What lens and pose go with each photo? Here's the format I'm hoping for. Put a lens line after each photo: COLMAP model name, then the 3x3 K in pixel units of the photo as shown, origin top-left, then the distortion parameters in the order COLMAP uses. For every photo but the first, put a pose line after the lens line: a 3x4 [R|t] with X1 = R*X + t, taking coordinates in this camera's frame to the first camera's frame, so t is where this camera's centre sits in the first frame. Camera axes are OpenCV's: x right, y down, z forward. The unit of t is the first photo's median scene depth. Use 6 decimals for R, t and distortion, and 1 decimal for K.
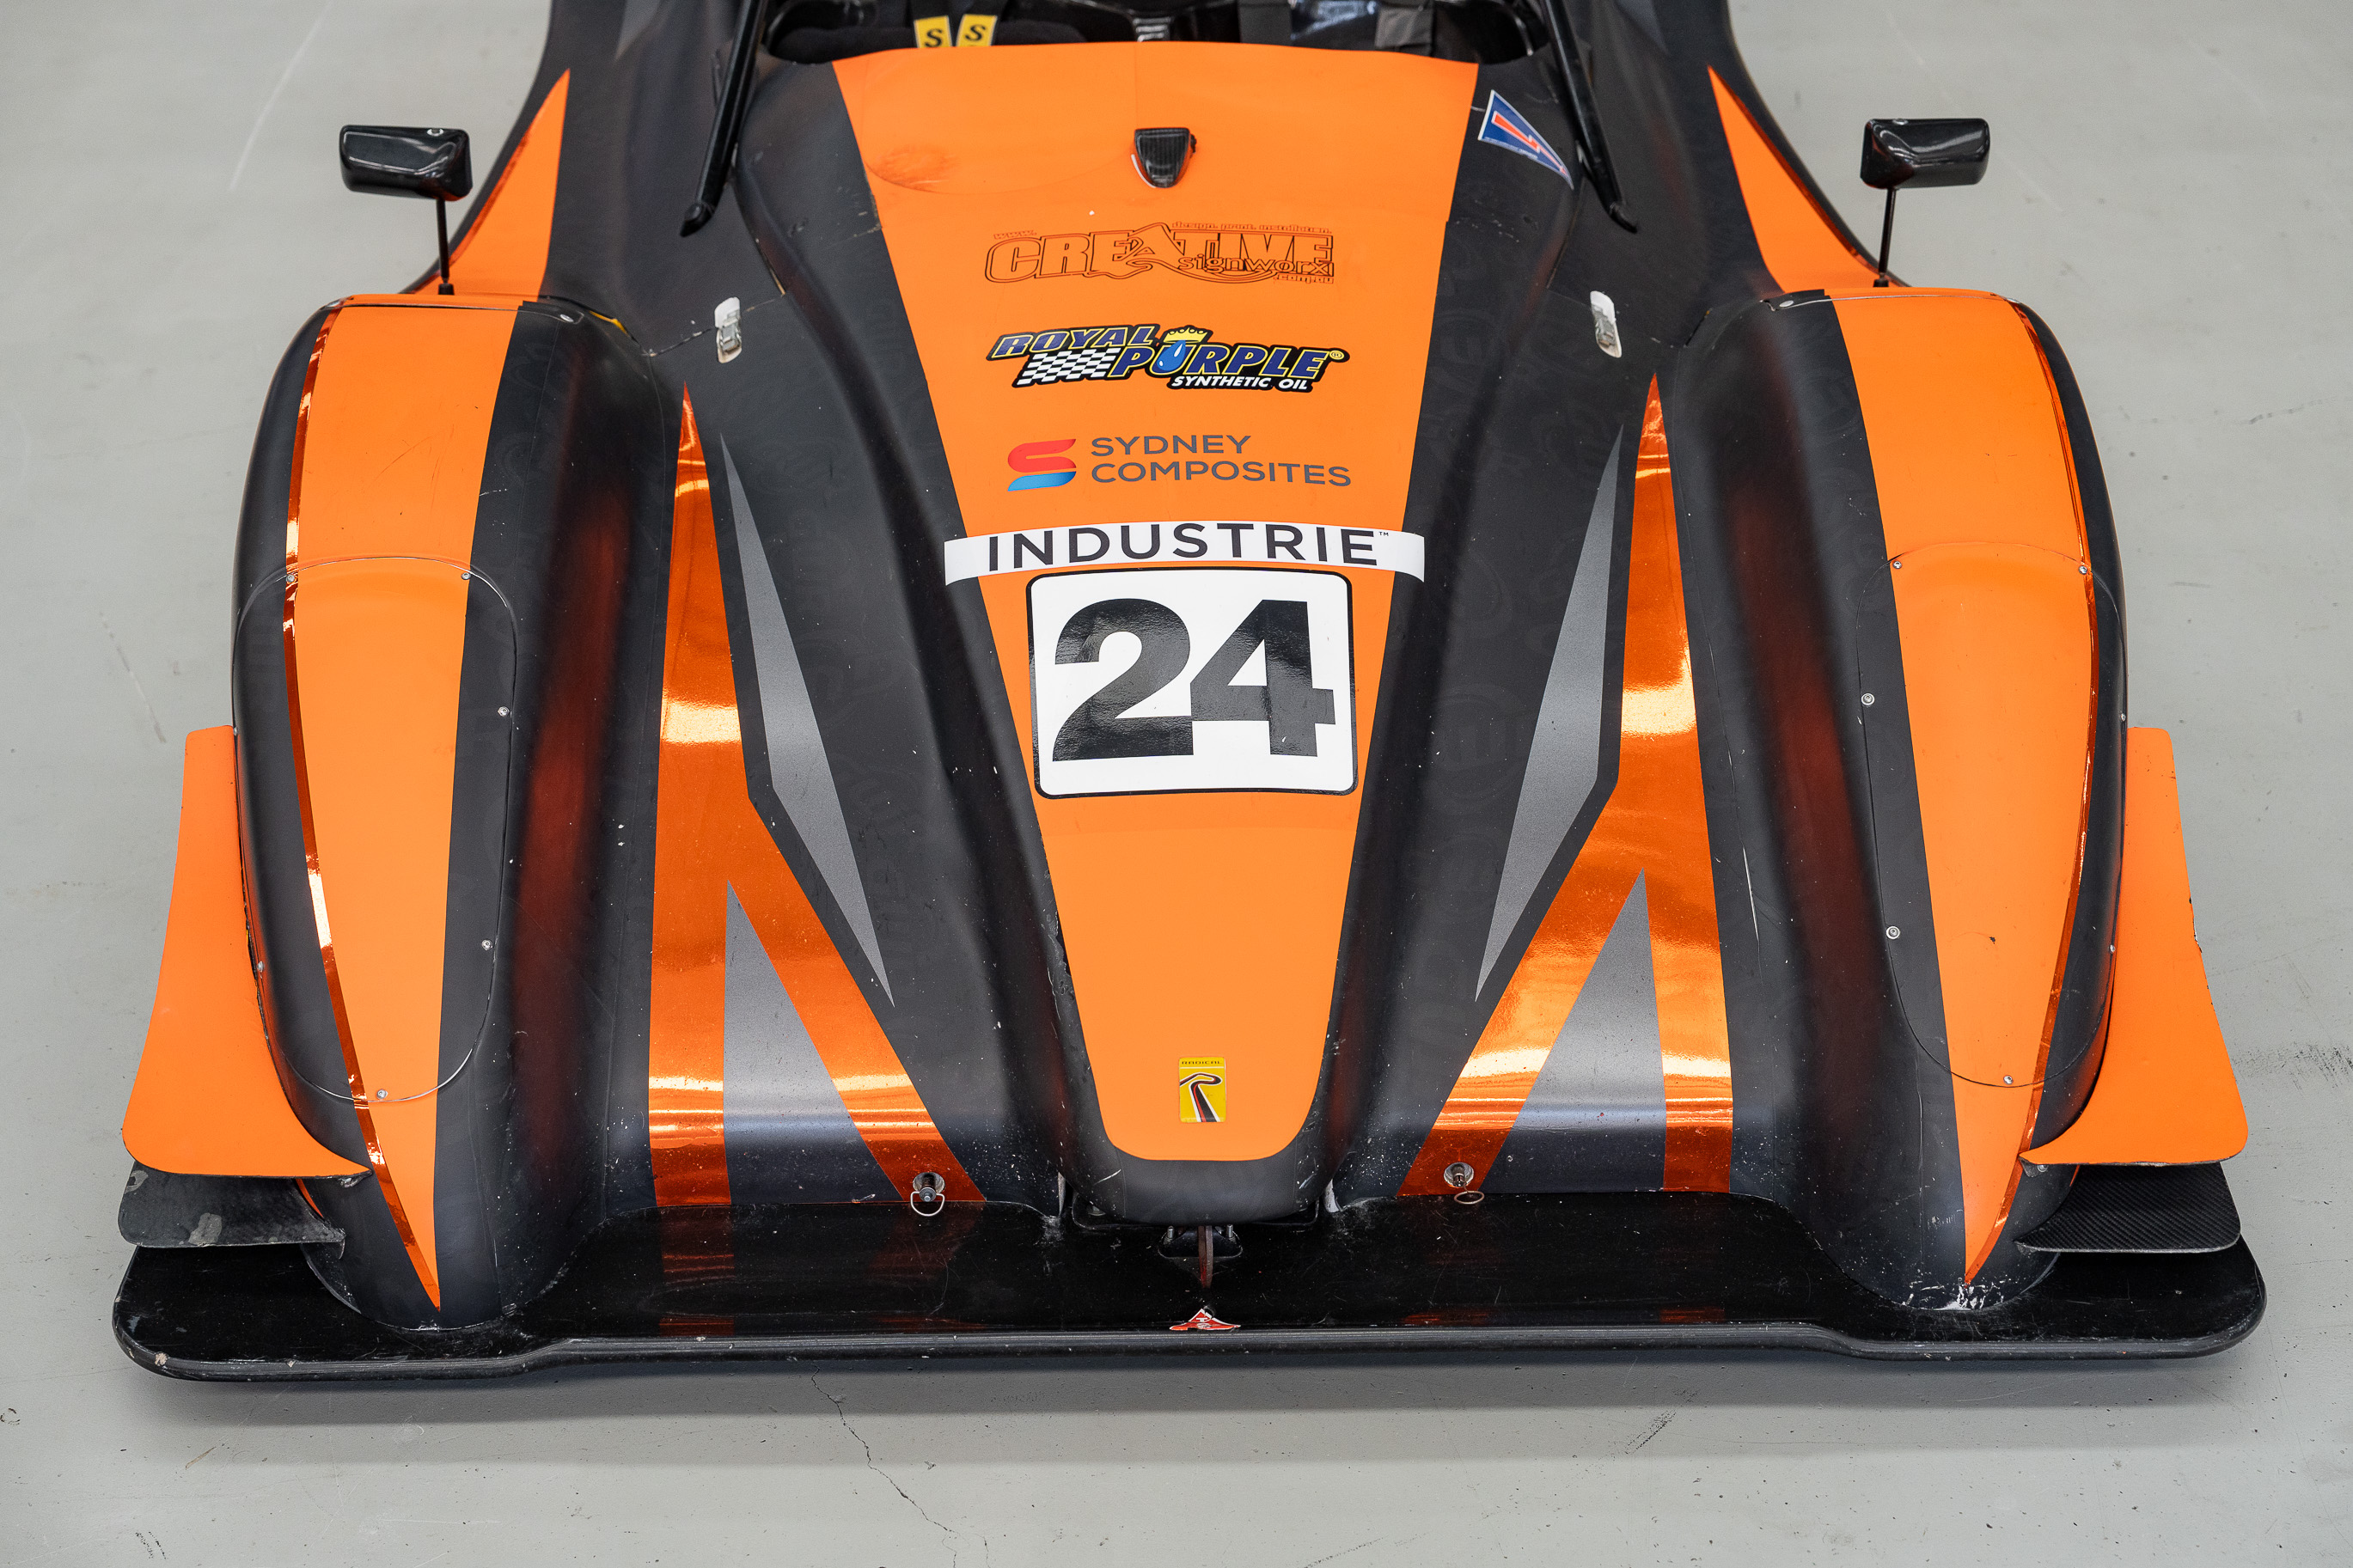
lens RADIAL K [[3392.0, 0, 1176.5], [0, 3392.0, 784.0], [0, 0, 1]] dist [0.010244, -0.001895]
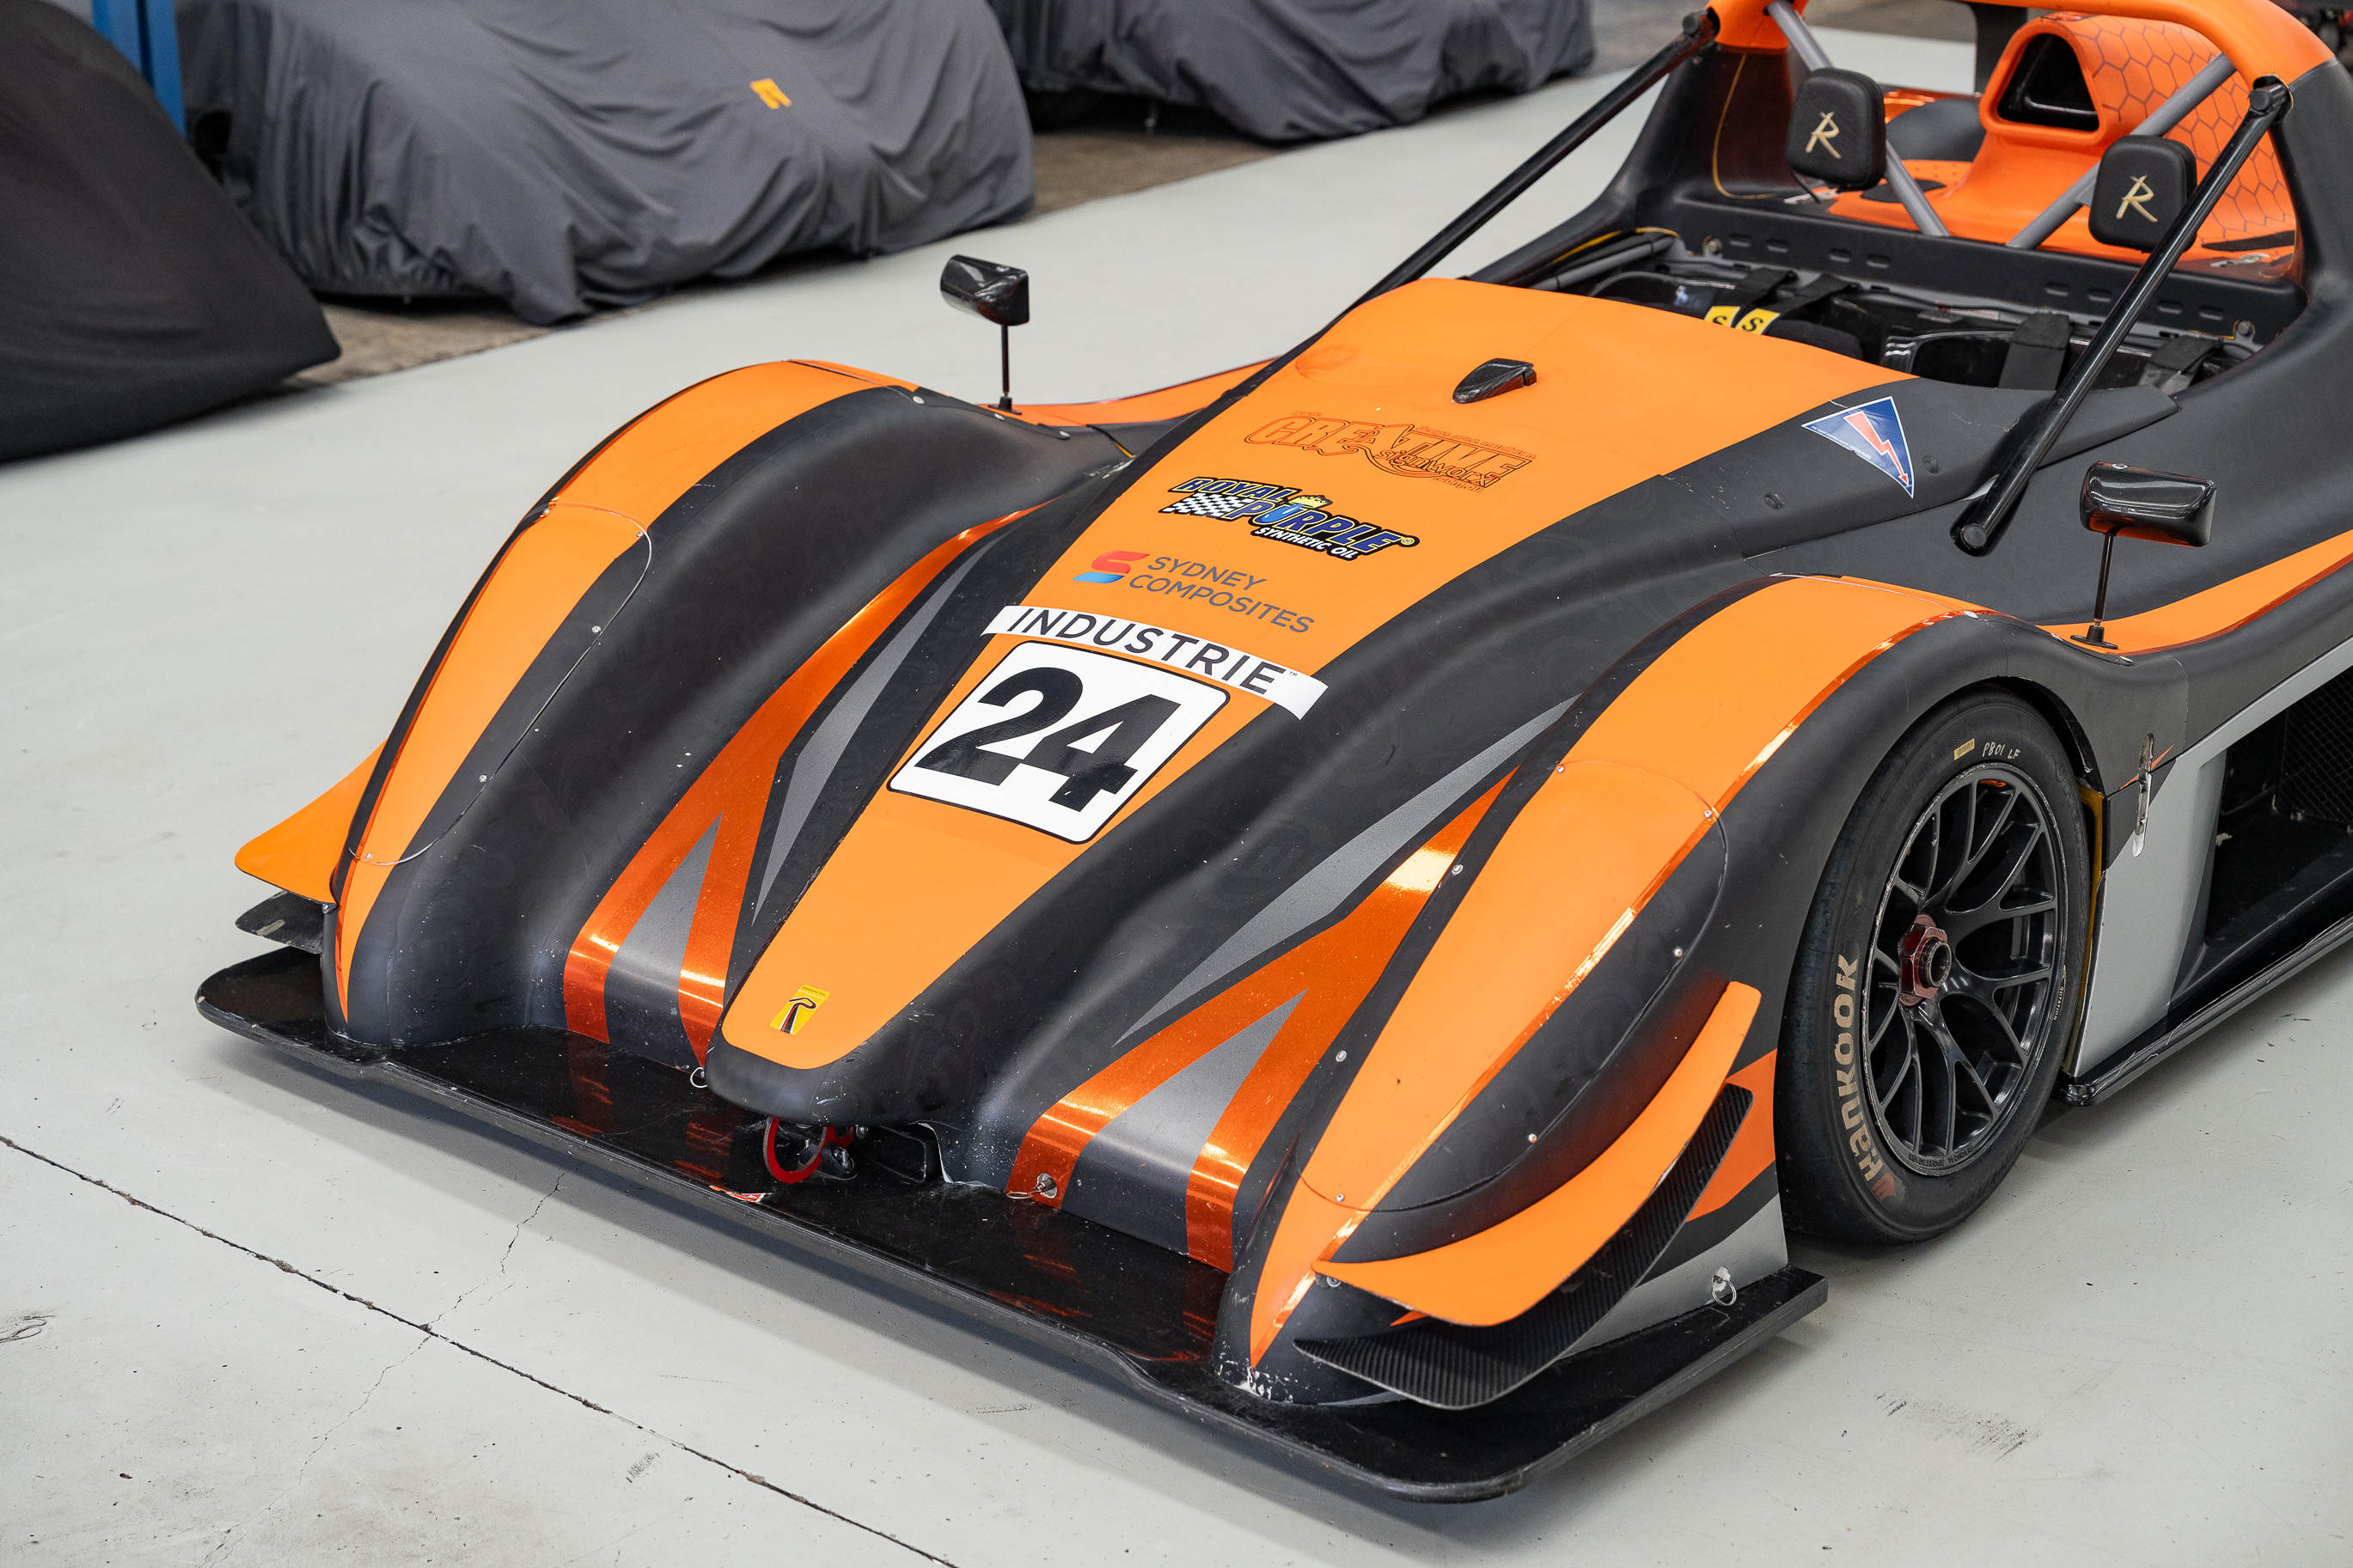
lens RADIAL K [[3978.7, 0, 1176.5], [0, 3978.7, 784.0], [0, 0, 1]] dist [0.040502, 0.083778]
pose [[0.751279, 0.217196, -0.623222, 0.871464], [-0.308787, 0.950244, -0.041071, 0.027234], [0.583293, 0.223299, 0.780965, -0.043512]]
